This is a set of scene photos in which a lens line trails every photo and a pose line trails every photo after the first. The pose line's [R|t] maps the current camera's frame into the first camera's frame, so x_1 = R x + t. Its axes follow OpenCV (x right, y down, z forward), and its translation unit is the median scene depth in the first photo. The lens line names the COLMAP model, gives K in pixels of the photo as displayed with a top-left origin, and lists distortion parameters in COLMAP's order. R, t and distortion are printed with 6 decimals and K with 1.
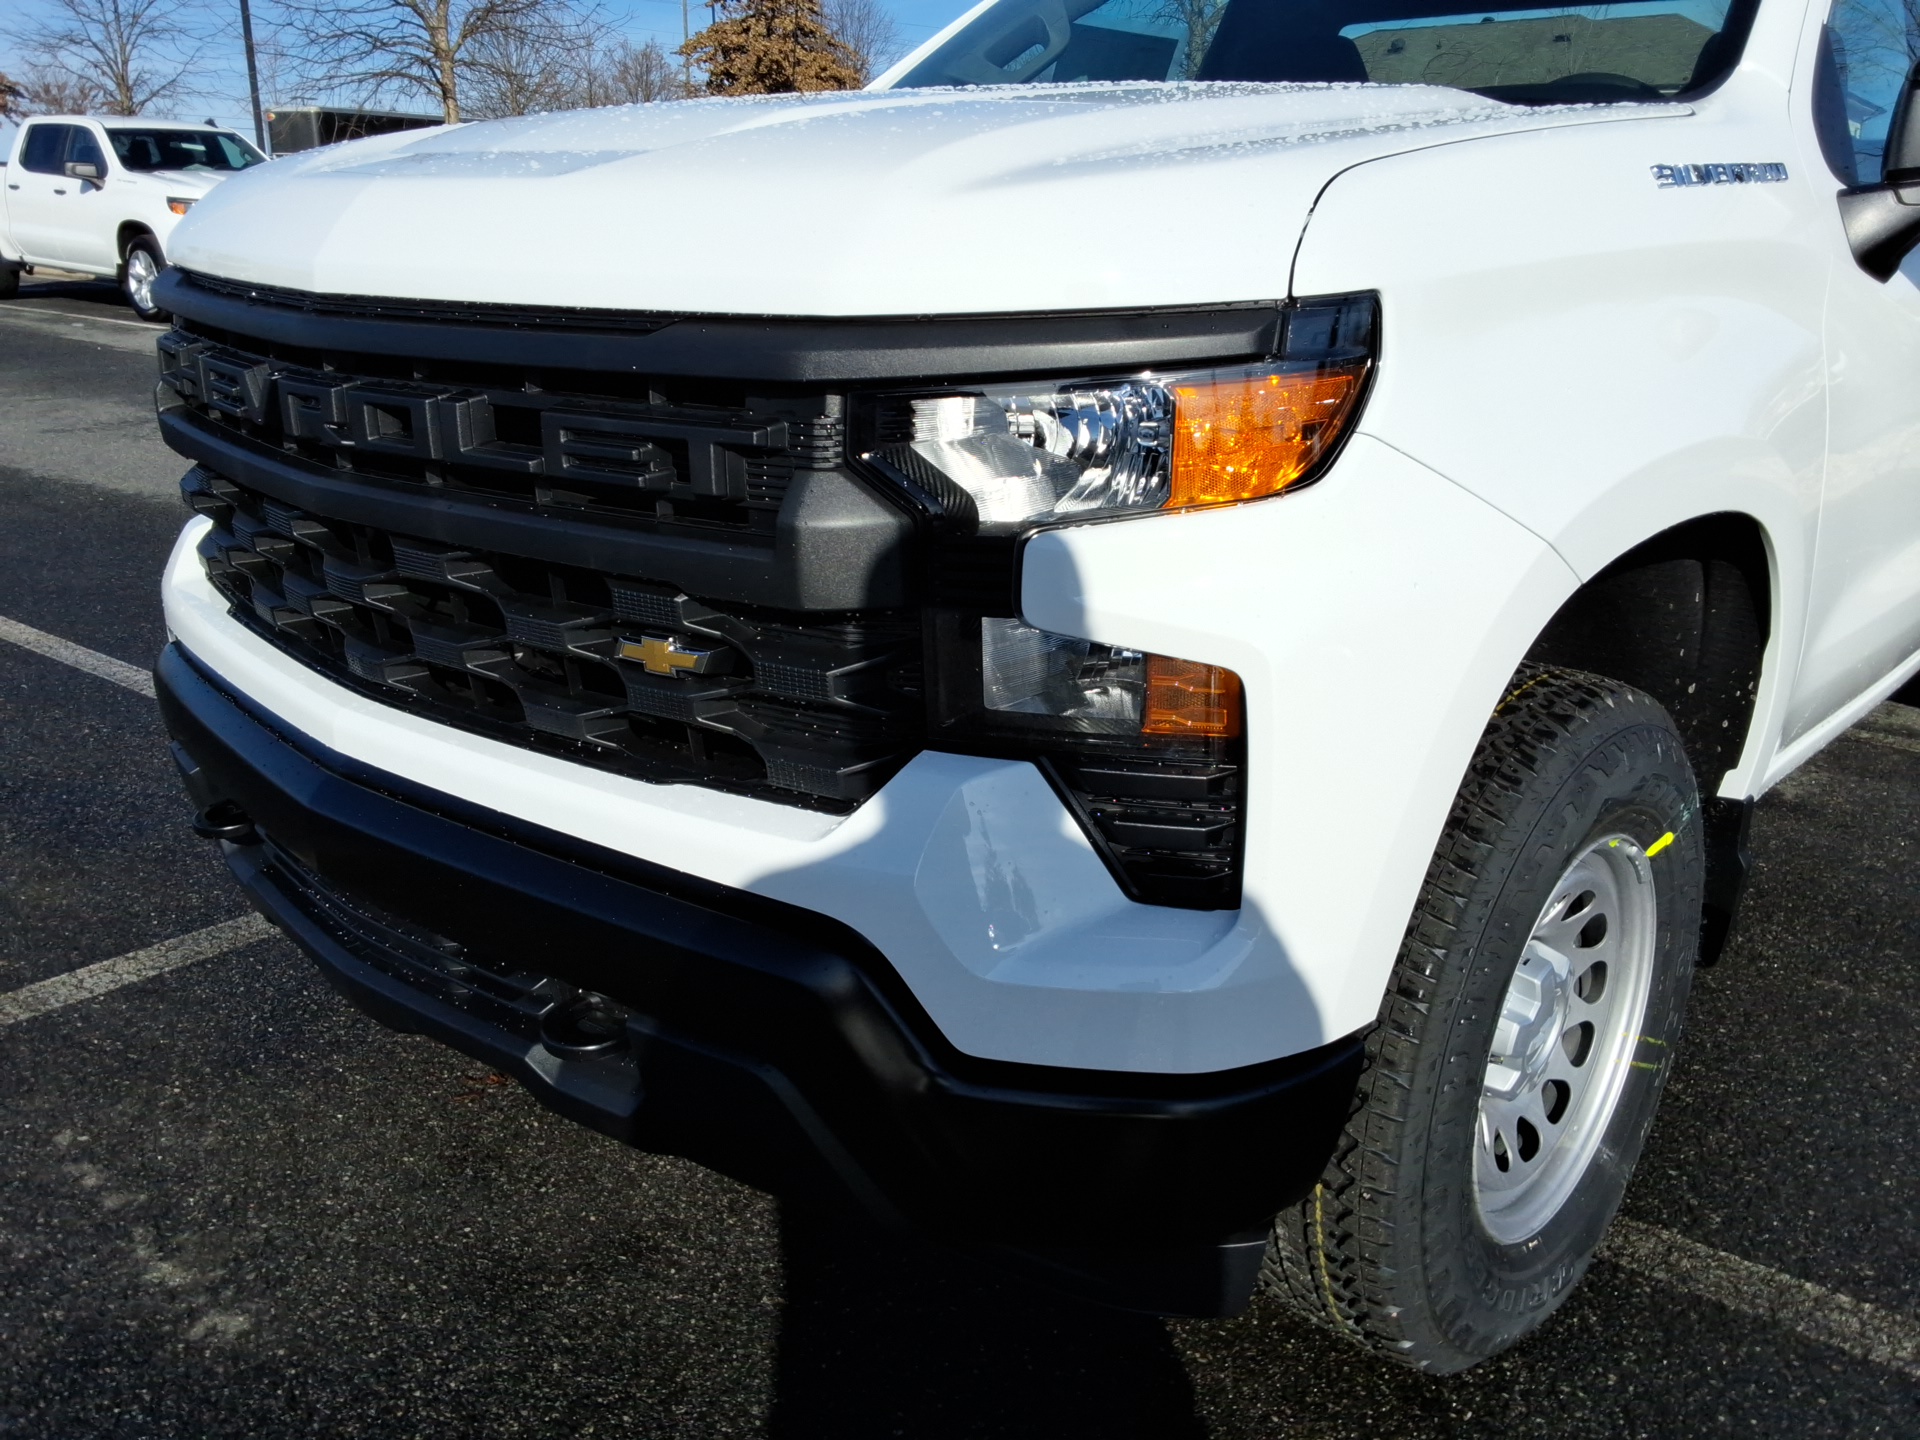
lens RADIAL K [[1540.6, 0, 955.1], [0, 1540.6, 704.8], [0, 0, 1]] dist [0.081319, -0.132120]
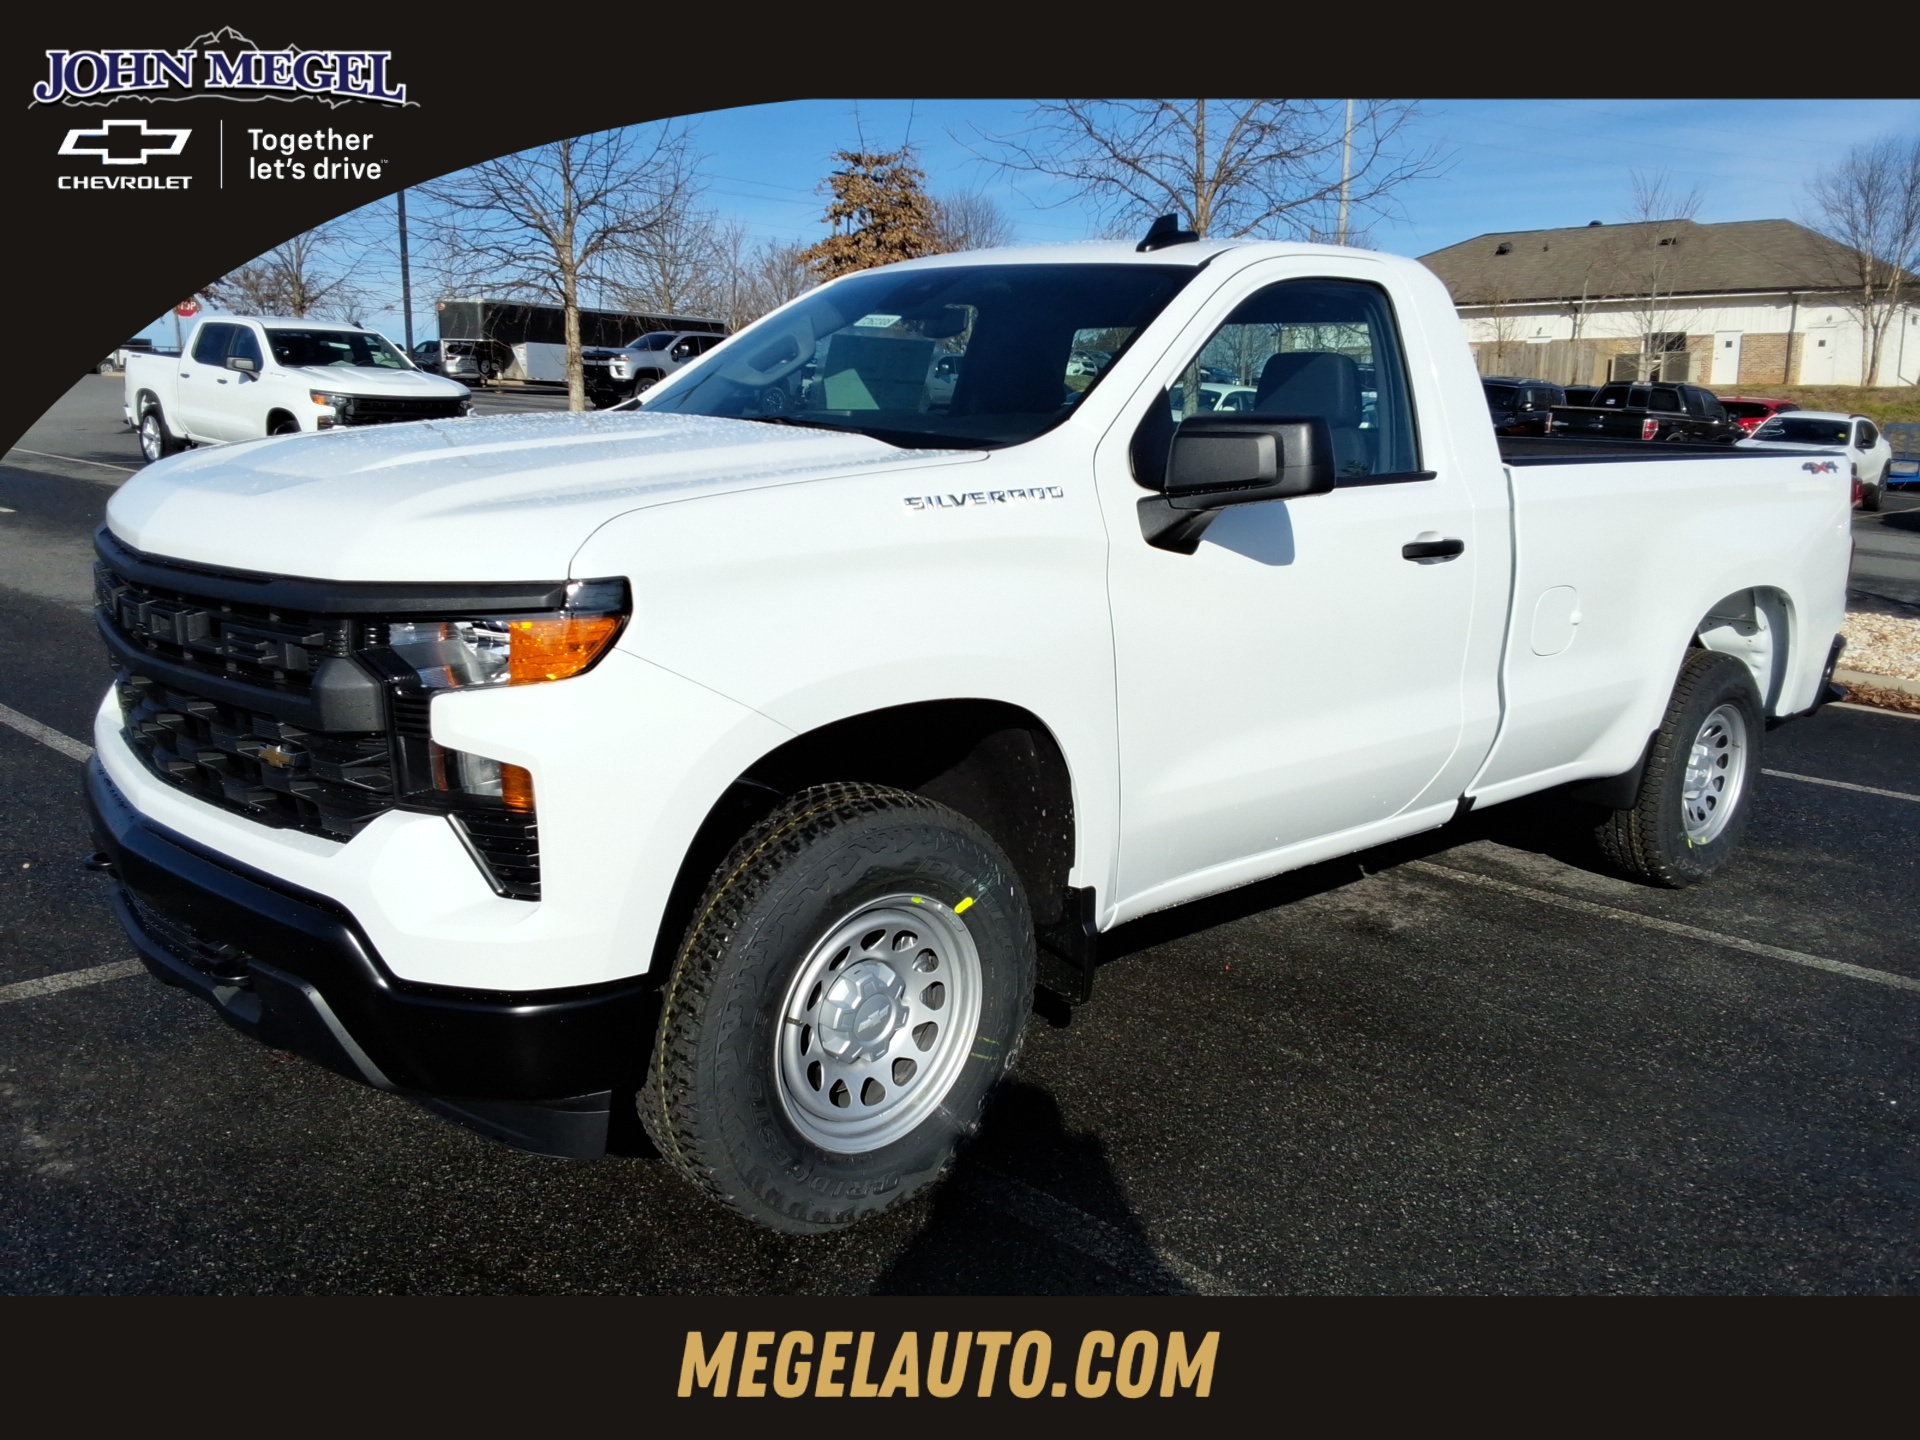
lens RADIAL K [[1540.6, 0, 975.1], [0, 1540.6, 711.0], [0, 0, 1]] dist [0.081319, -0.132120]
pose [[0.996511, 0.032638, -0.076815, 0.532705], [-0.040446, 0.993921, -0.102396, 0.048909], [0.073006, 0.105146, 0.991773, -0.529696]]
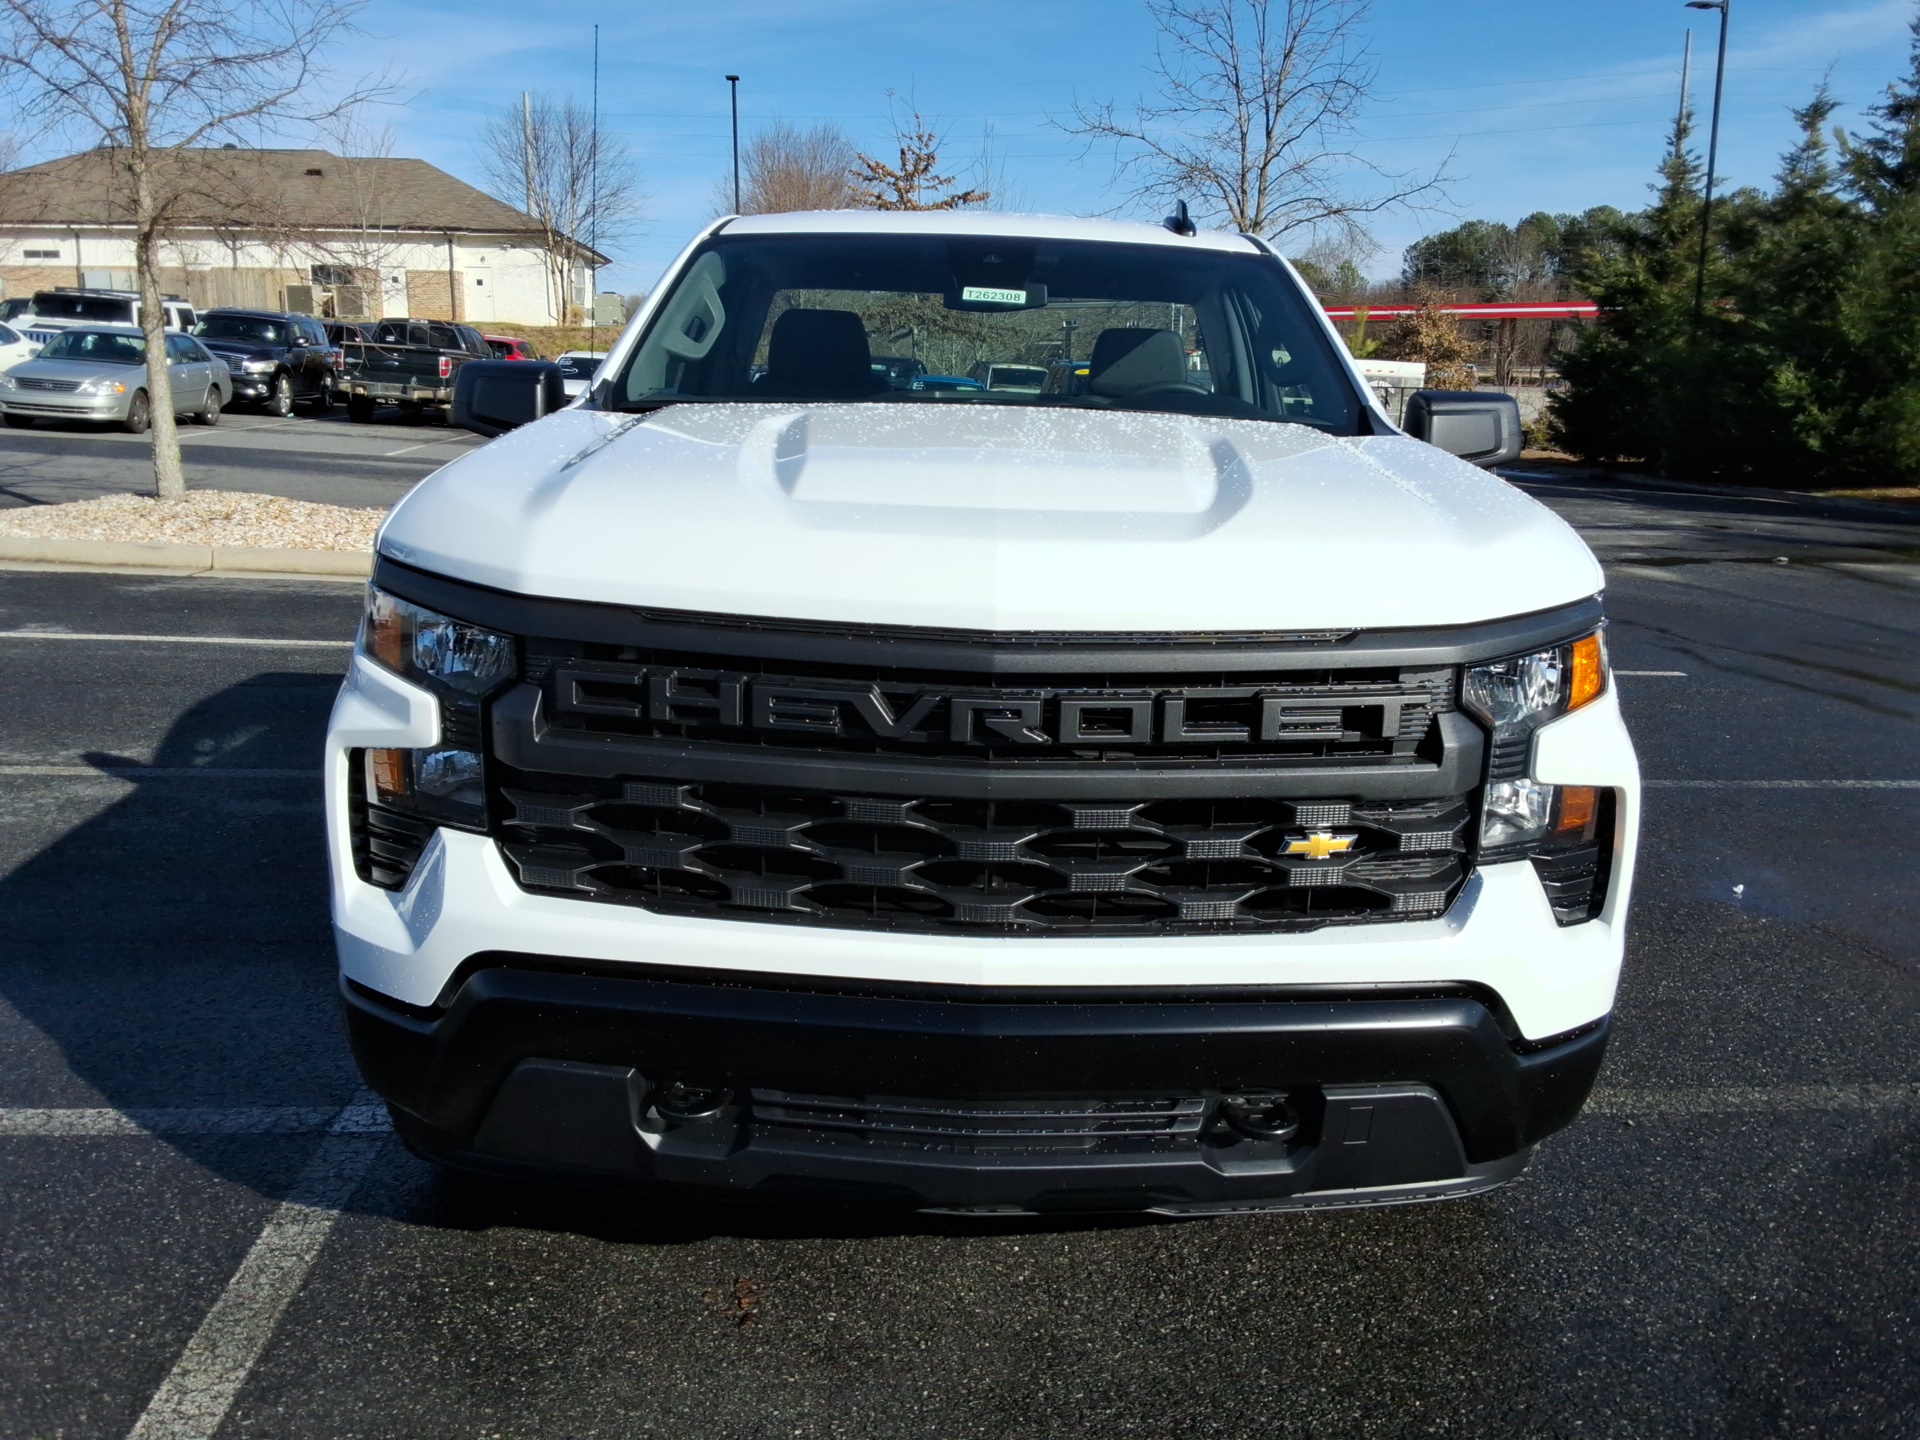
lens RADIAL K [[1540.6, 0, 979.4], [0, 1540.6, 732.4], [0, 0, 1]] dist [0.081319, -0.132120]
pose [[0.729277, -0.142458, 0.669224, -0.992536], [0.180170, 0.983549, 0.013030, -0.152606], [-0.660071, 0.111071, 0.742947, 0.065040]]
